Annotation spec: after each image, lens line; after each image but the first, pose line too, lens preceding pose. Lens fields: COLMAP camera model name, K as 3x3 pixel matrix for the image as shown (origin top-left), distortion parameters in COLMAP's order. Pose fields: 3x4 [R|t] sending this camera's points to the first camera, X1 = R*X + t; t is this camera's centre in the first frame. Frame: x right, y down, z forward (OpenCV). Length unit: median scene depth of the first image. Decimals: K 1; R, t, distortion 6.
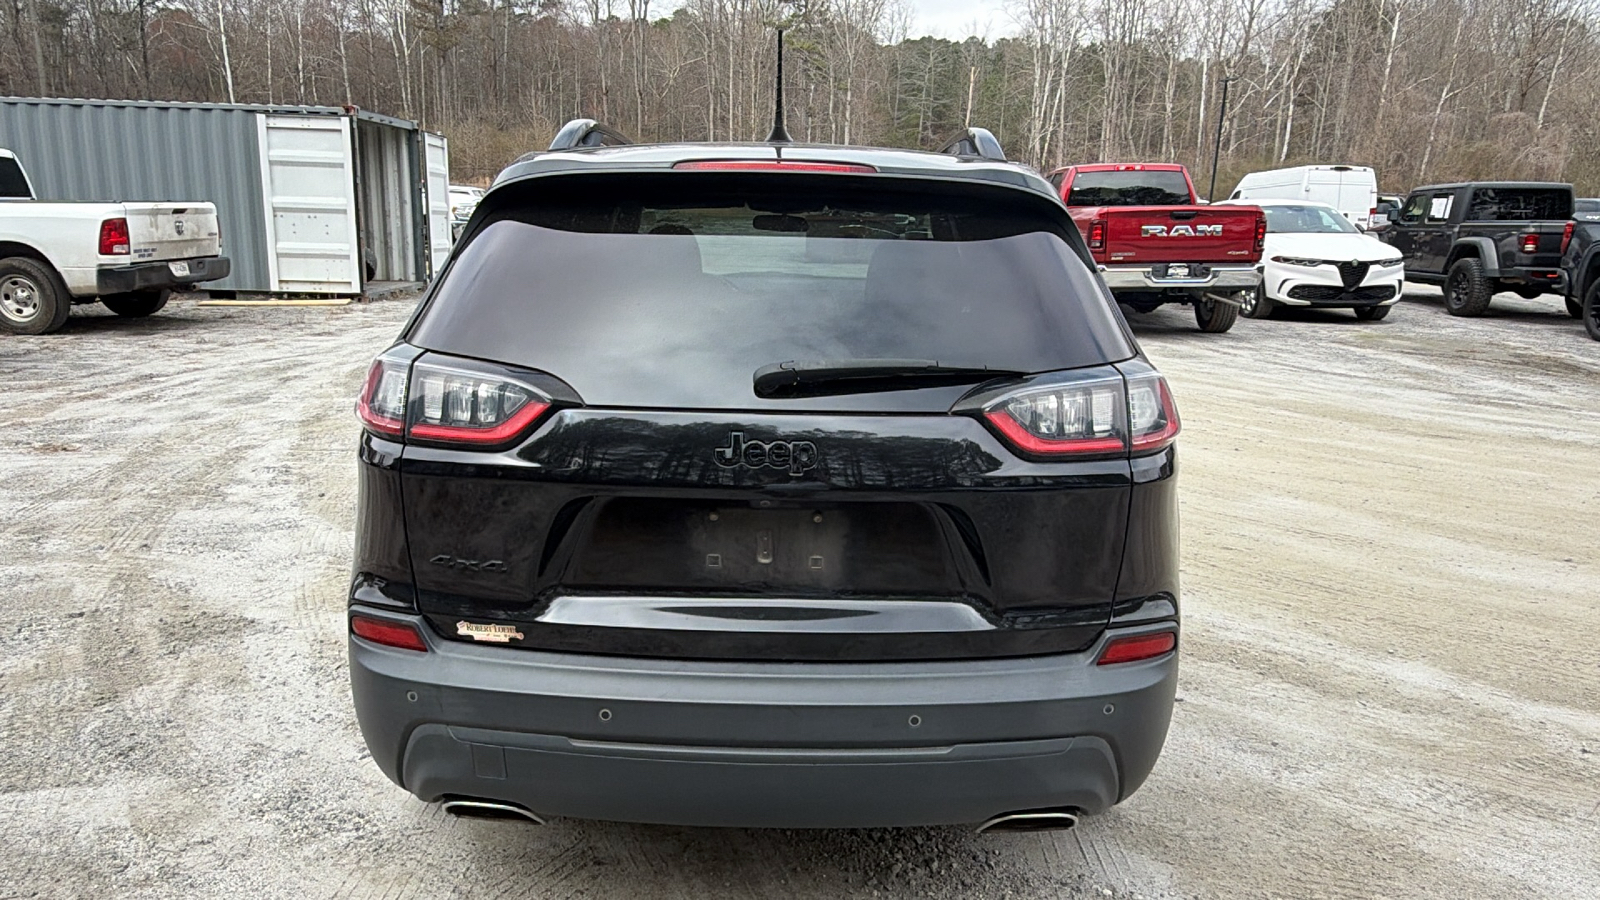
lens RADIAL K [[1048.0, 0, 799.6], [0, 1048.0, 457.5], [0, 0, 1]] dist [-0.001550, 0.002330]
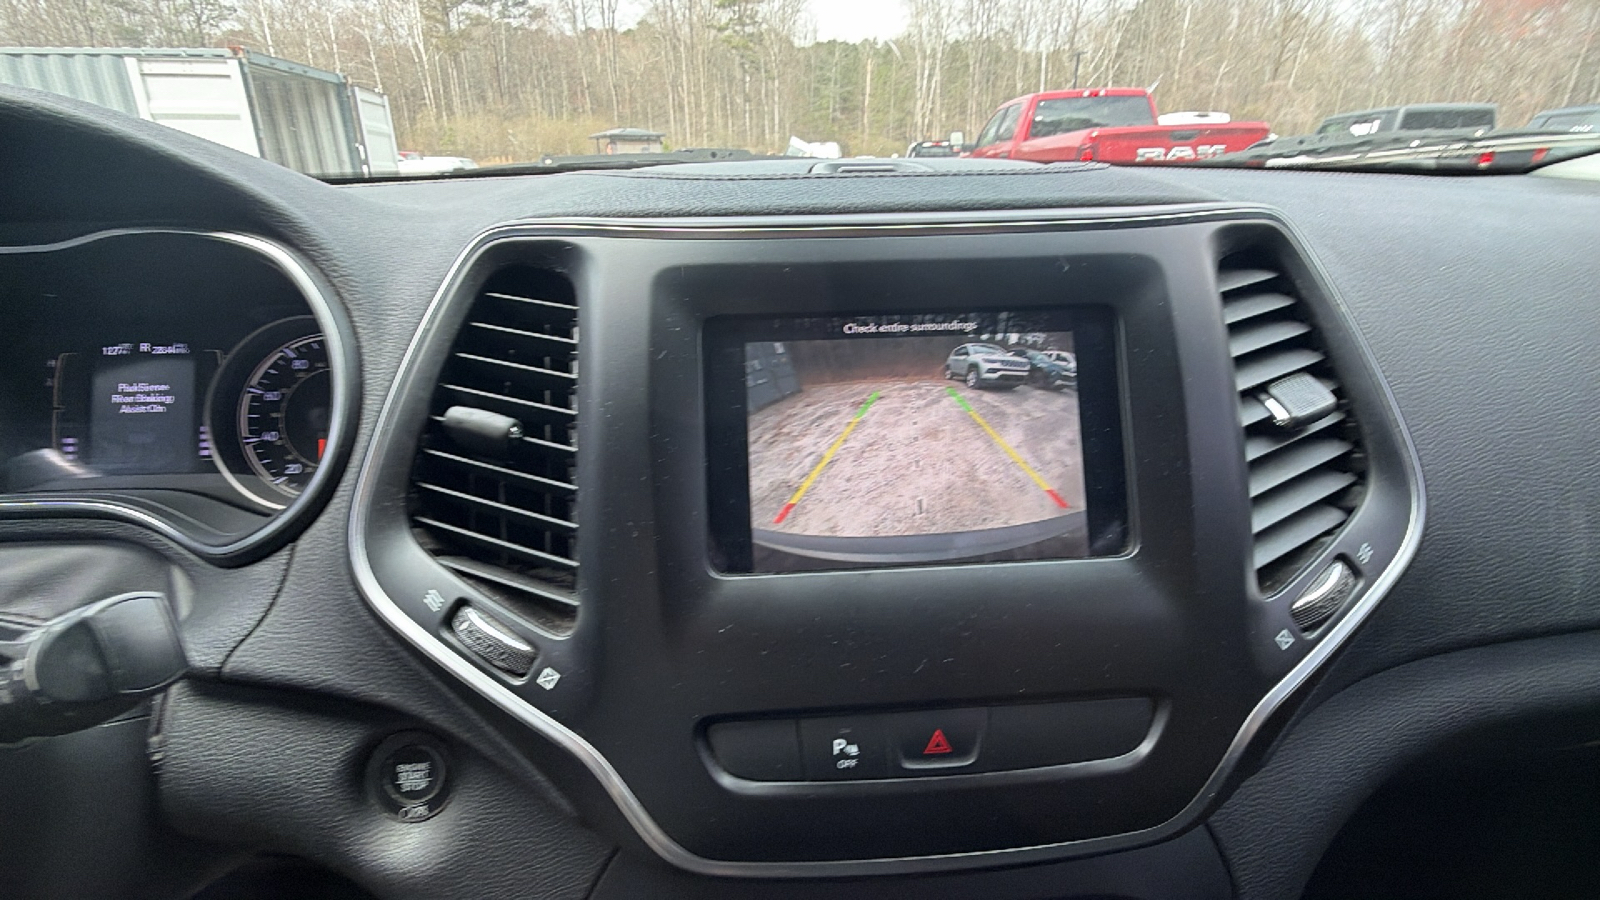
lens RADIAL K [[730.1, 0, 794.6], [0, 730.1, 446.2], [0, 0, 1]] dist [0.001688, -0.000577]
pose [[0.997210, -0.054276, 0.051256, -0.007283], [0.047820, 0.991655, 0.119724, -0.051231], [-0.057327, -0.116939, 0.991483, 0.321955]]
